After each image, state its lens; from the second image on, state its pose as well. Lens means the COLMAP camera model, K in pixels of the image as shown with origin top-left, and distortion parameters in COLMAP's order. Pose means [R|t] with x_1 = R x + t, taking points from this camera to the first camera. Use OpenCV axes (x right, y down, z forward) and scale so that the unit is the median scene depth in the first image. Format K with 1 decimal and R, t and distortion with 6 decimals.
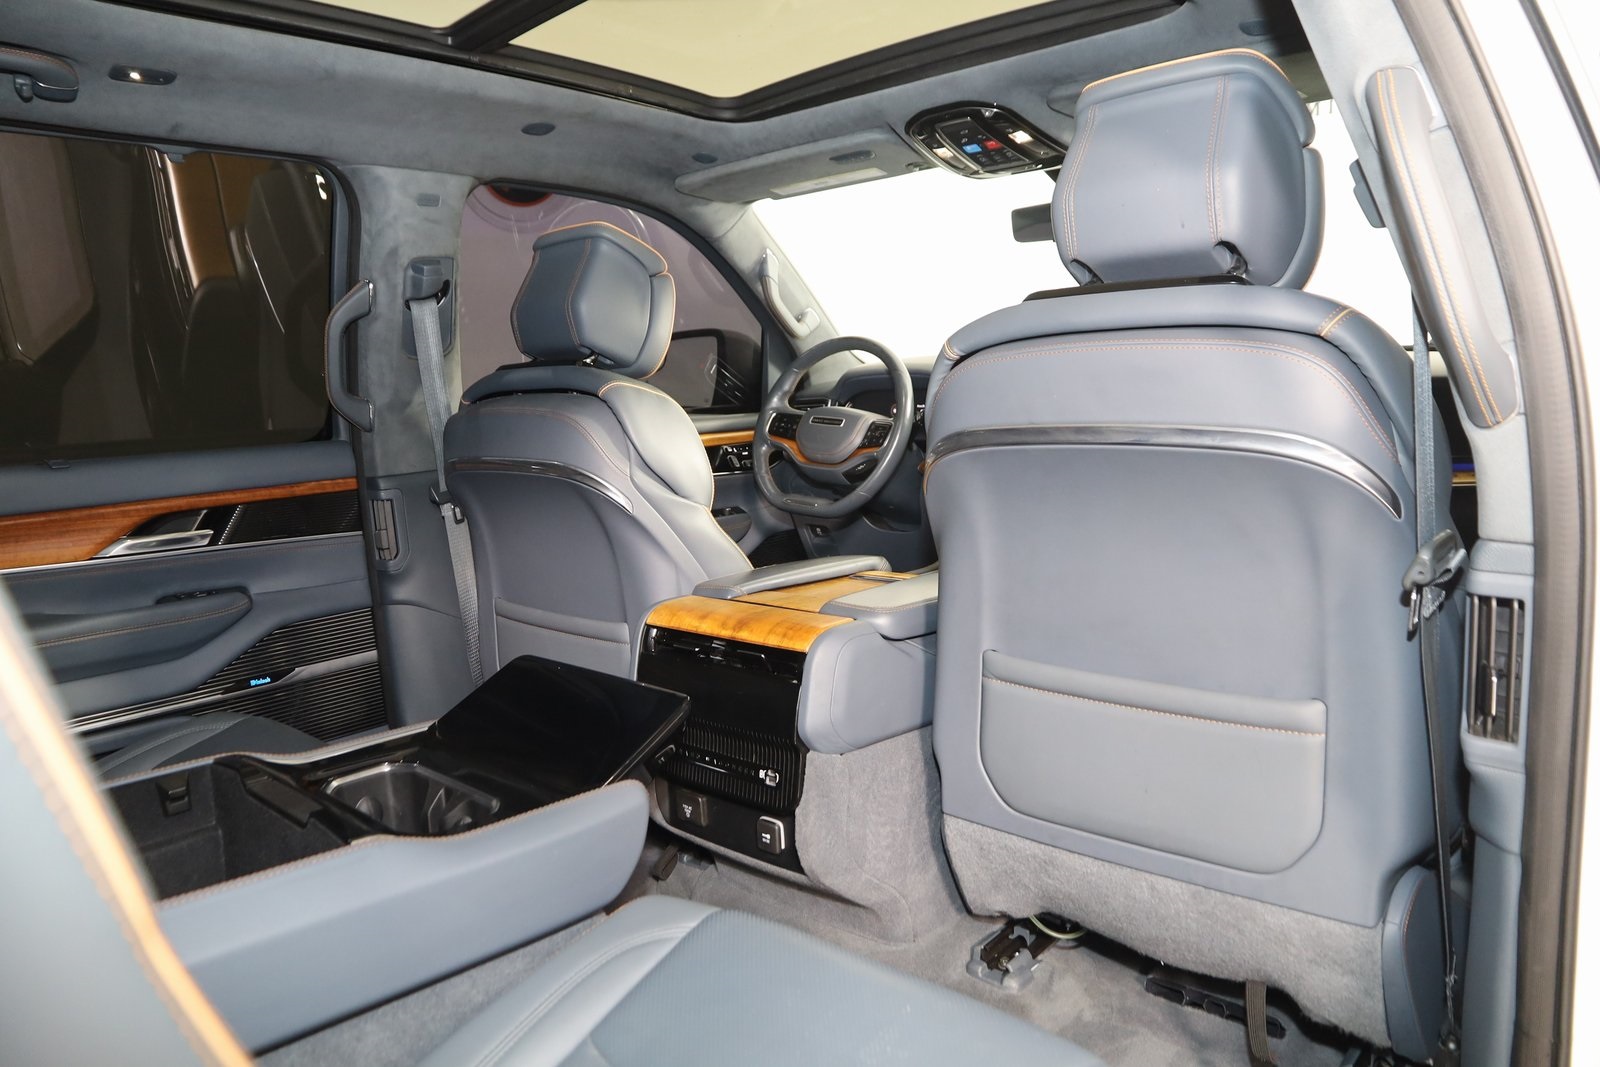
lens RADIAL K [[1089.7, 0, 805.8], [0, 1089.7, 517.9], [0, 0, 1]] dist [-0.125641, 0.083930]
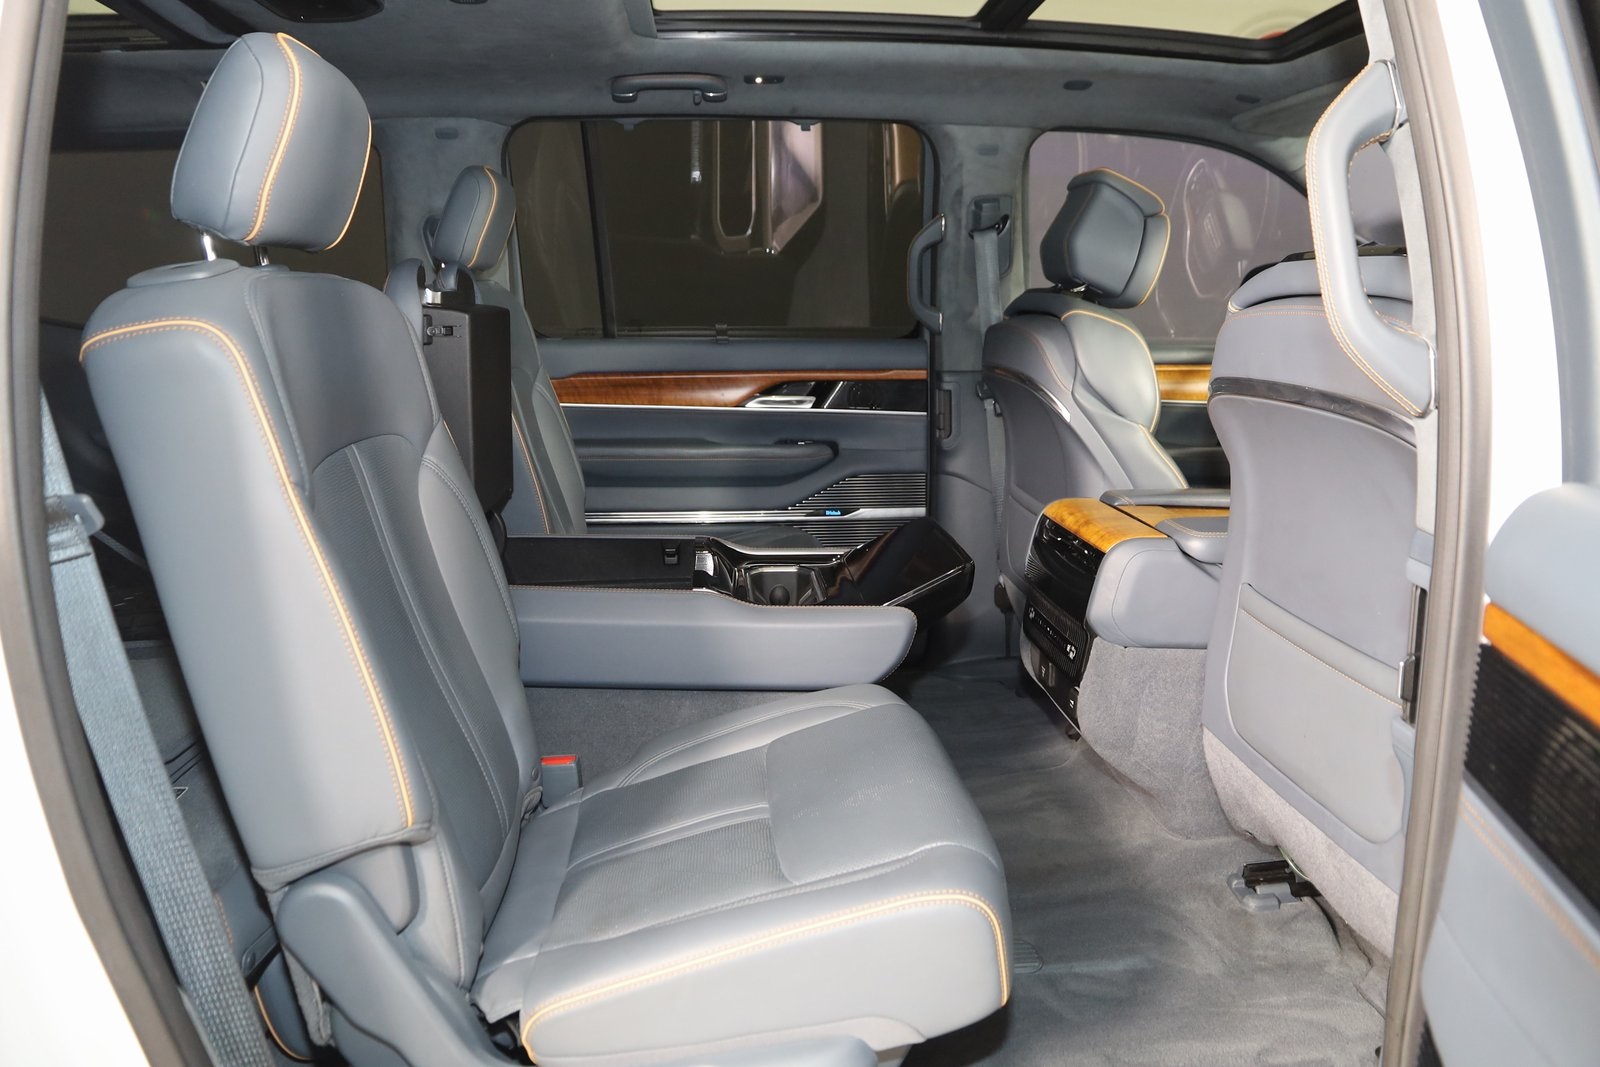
lens RADIAL K [[1089.7, 0, 805.8], [0, 1089.7, 517.9], [0, 0, 1]] dist [-0.125641, 0.083930]
pose [[0.734708, 0.181305, -0.653707, 0.369558], [-0.121427, 0.983209, 0.136219, -0.024791], [0.667428, -0.020704, 0.744386, -0.063374]]
